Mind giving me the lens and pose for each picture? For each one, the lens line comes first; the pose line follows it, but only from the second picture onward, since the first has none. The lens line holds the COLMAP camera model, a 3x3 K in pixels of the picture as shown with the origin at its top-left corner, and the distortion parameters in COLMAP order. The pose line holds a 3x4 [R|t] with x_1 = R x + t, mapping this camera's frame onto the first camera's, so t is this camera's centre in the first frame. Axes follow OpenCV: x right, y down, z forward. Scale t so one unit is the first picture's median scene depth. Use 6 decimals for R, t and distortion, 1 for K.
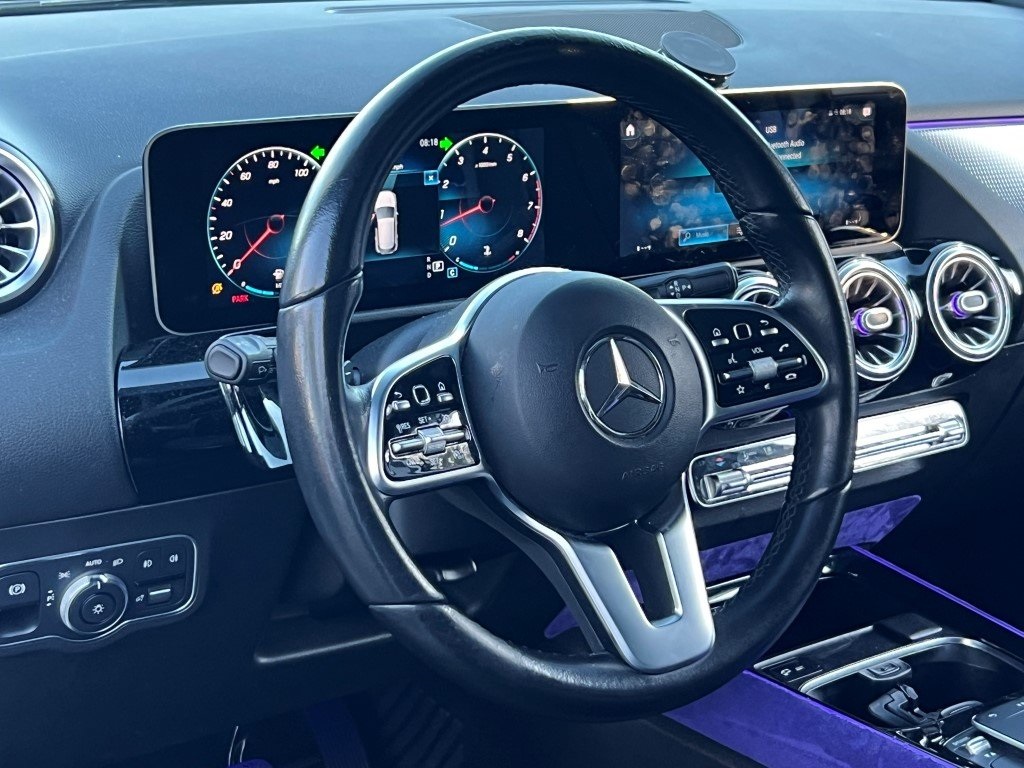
lens RADIAL K [[1827.1, 0, 508.0], [0, 1827.1, 378.7], [0, 0, 1]] dist [0.287914, 0.000000]
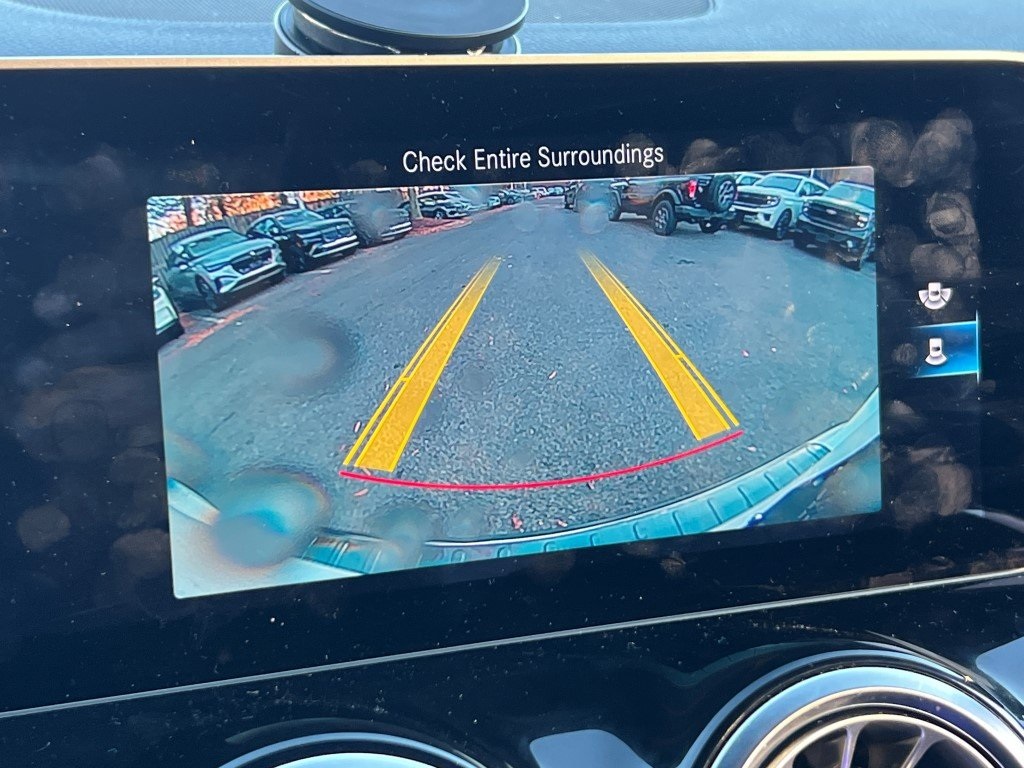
lens RADIAL K [[1825.3, 0, 519.0], [0, 1825.3, 388.9], [0, 0, 1]] dist [0.072183, 0.000000]
pose [[0.965851, -0.009922, -0.258907, 0.208929], [-0.015758, 0.995167, -0.096922, -0.075610], [0.258618, 0.097692, 0.961027, 0.714296]]
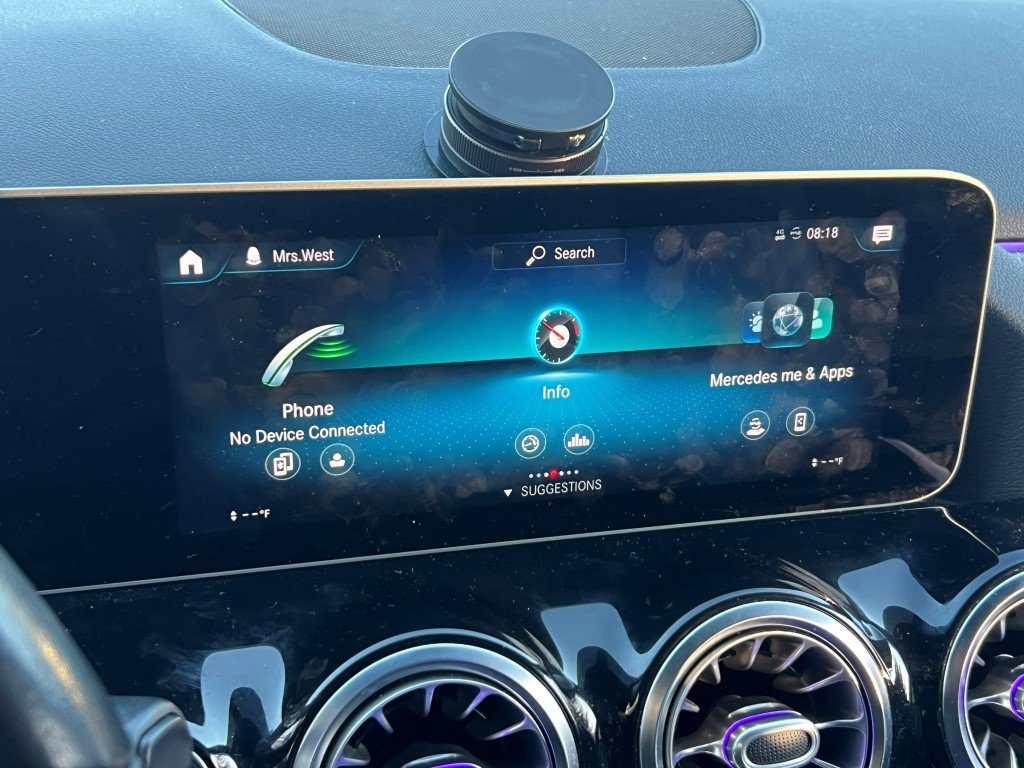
lens RADIAL K [[1256.4, 0, 495.8], [0, 1256.4, 411.7], [0, 0, 1]] dist [0.040802, 0.000000]
pose [[0.930026, 0.136832, -0.341070, 0.222042], [-0.095335, 0.986156, 0.135672, -0.137331], [0.354912, -0.093663, 0.930196, 0.694384]]
